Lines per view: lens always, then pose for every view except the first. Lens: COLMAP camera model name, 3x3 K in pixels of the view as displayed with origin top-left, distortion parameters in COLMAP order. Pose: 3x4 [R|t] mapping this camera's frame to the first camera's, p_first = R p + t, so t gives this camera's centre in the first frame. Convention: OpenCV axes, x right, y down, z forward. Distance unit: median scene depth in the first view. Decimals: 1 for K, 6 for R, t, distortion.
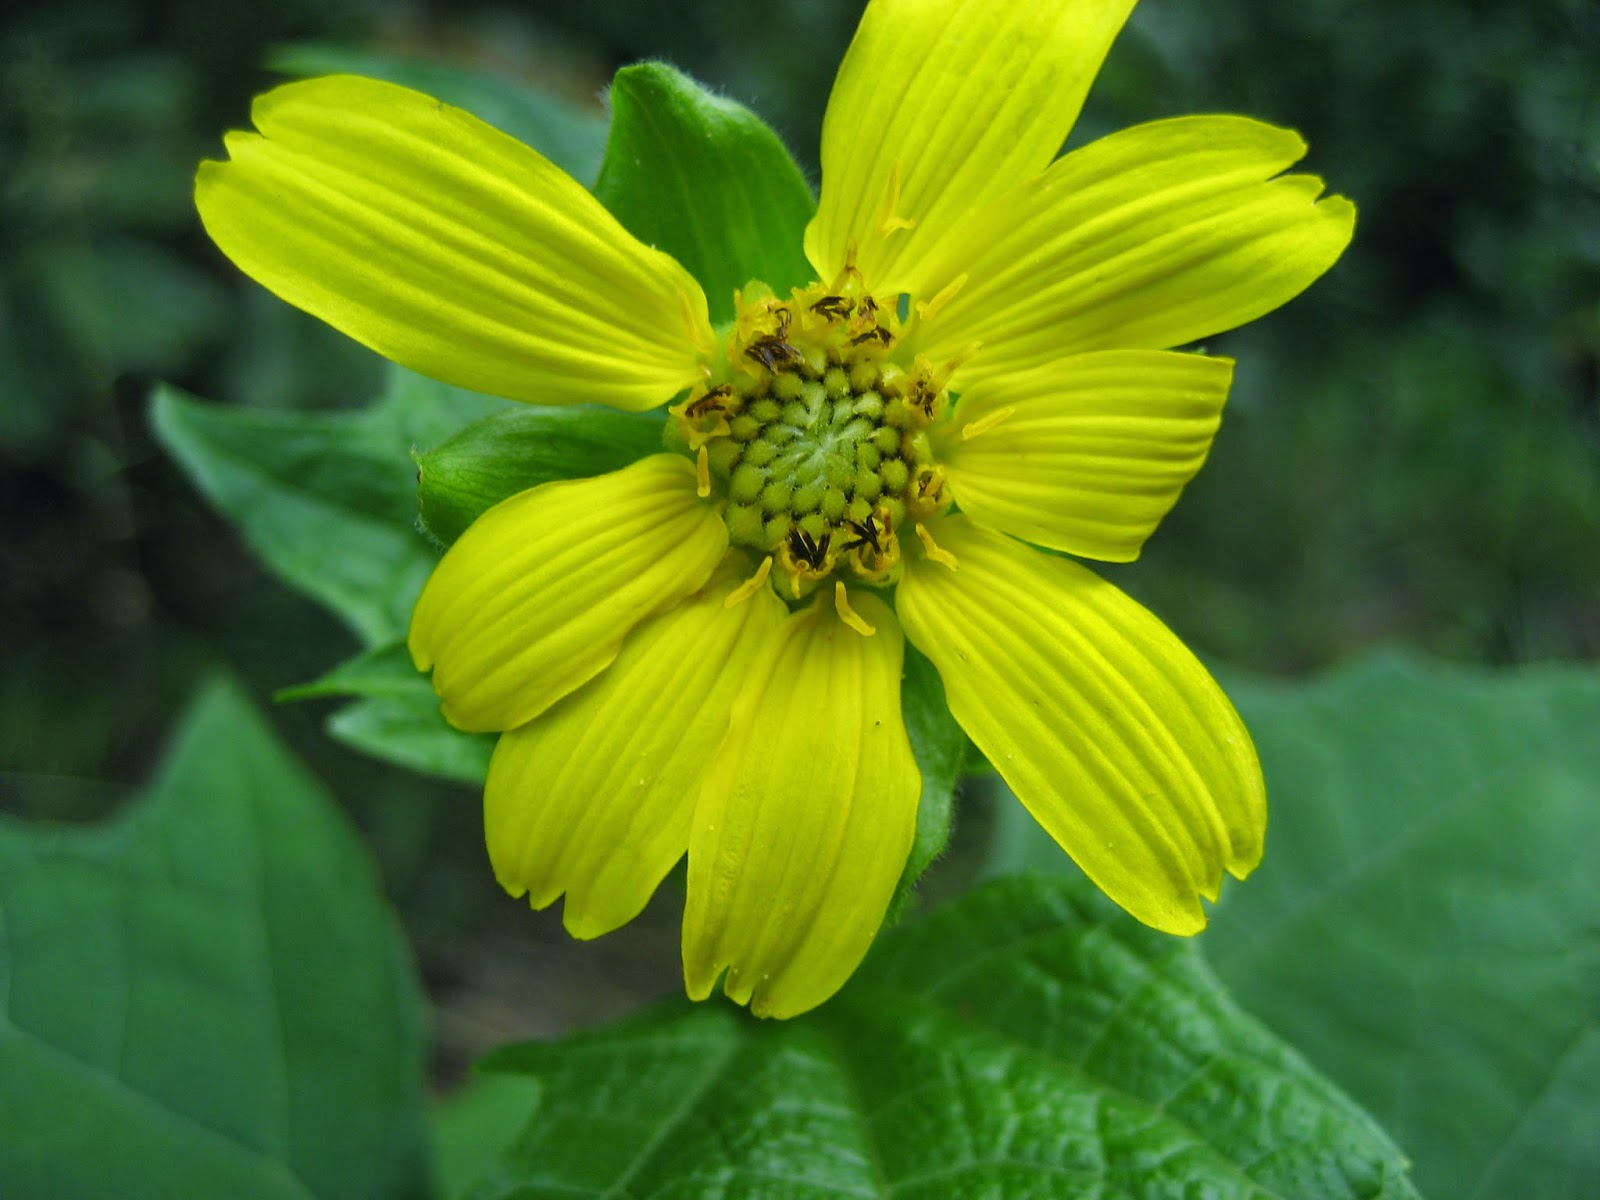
lens RADIAL K [[1831.7, 0, 800.0], [0, 1831.7, 600.0], [0, 0, 1]] dist [-0.169378, 0.014036]
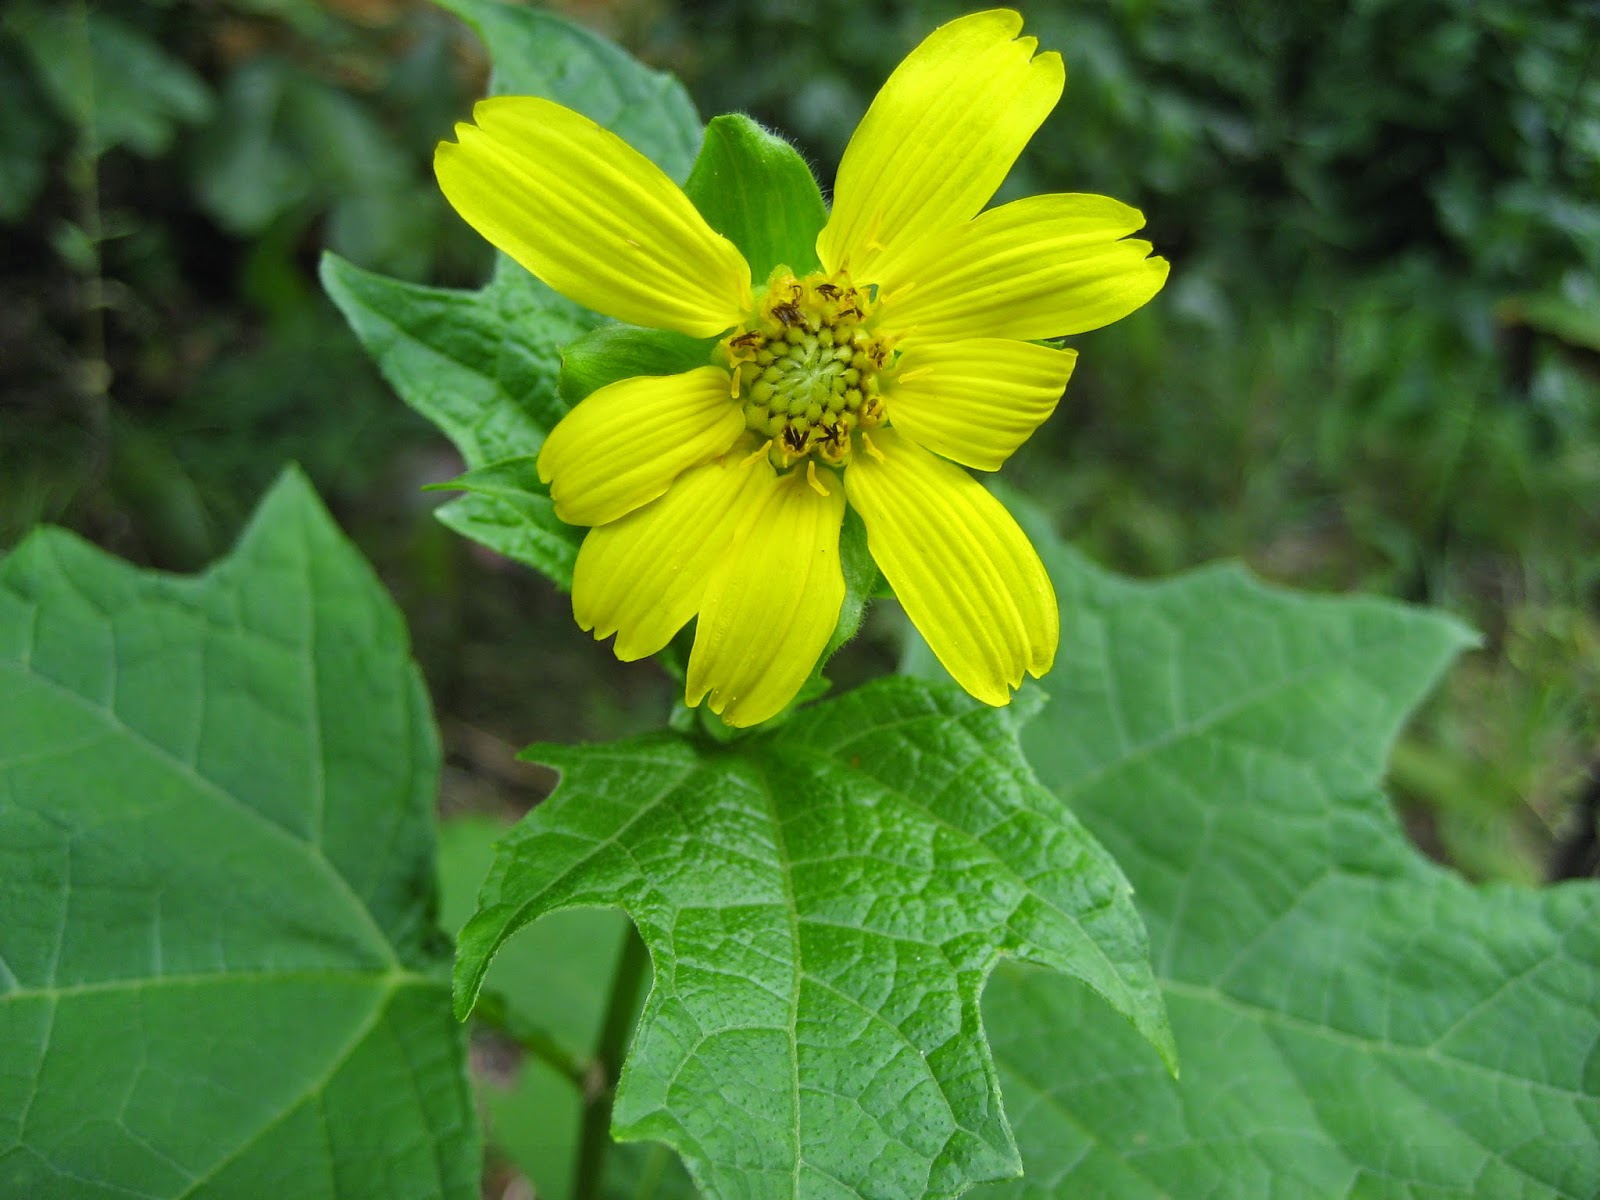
lens RADIAL K [[1831.7, 0, 800.0], [0, 1831.7, 600.0], [0, 0, 1]] dist [-0.169378, 0.014036]
pose [[0.991250, 0.126303, 0.038364, -0.033726], [-0.128847, 0.988952, 0.073292, -0.005378], [-0.028683, -0.077594, 0.996572, -0.600106]]
